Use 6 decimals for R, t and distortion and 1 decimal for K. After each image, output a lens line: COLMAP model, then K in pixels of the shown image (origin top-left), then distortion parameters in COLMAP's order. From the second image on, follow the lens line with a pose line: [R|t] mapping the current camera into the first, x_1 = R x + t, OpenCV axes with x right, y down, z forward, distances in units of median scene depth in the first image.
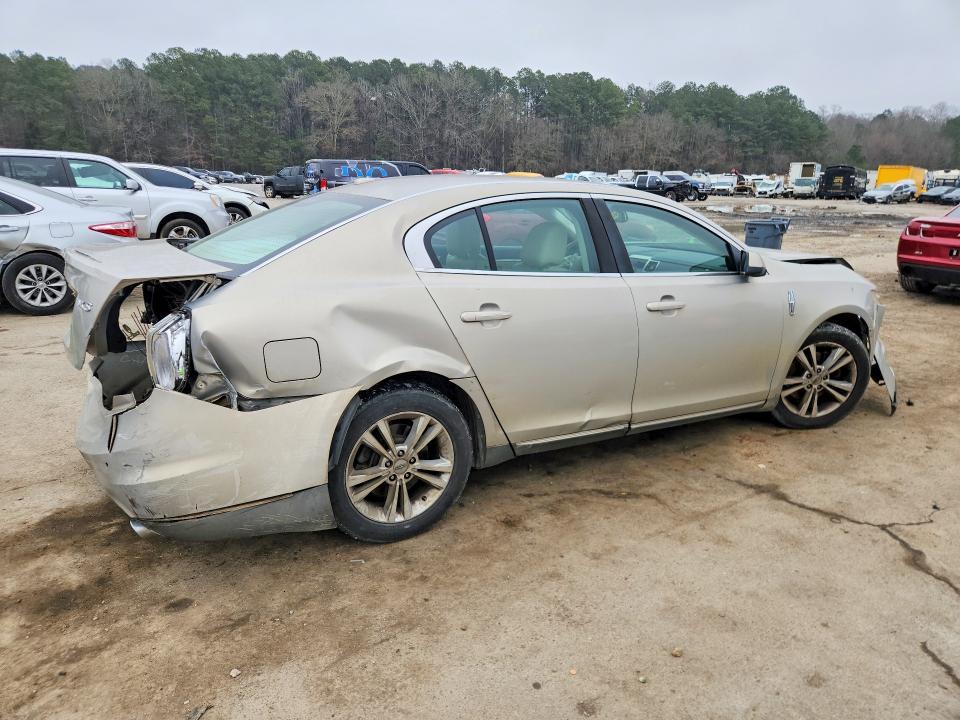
lens RADIAL K [[676.0, 0, 474.9], [0, 676.0, 360.2], [0, 0, 1]] dist [0.078916, -0.063844]
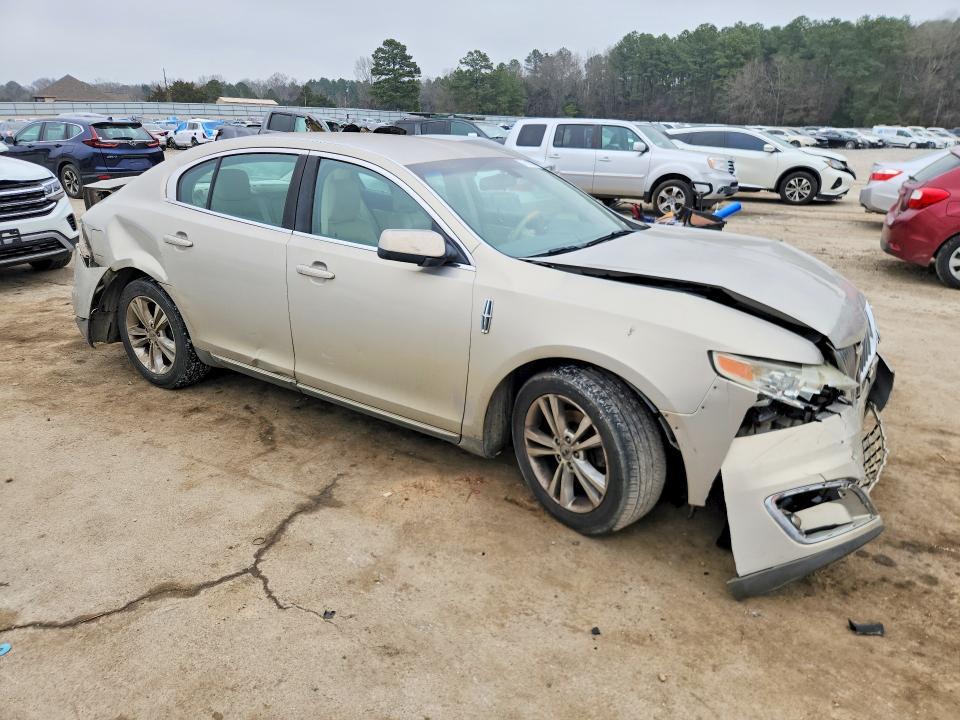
lens RADIAL K [[676.0, 0, 474.9], [0, 676.0, 360.2], [0, 0, 1]] dist [0.078916, -0.063844]
pose [[0.443181, 0.278905, -0.851940, 1.218375], [-0.237885, 0.952885, 0.188203, -0.193533], [0.864292, 0.119256, 0.488648, 0.735650]]
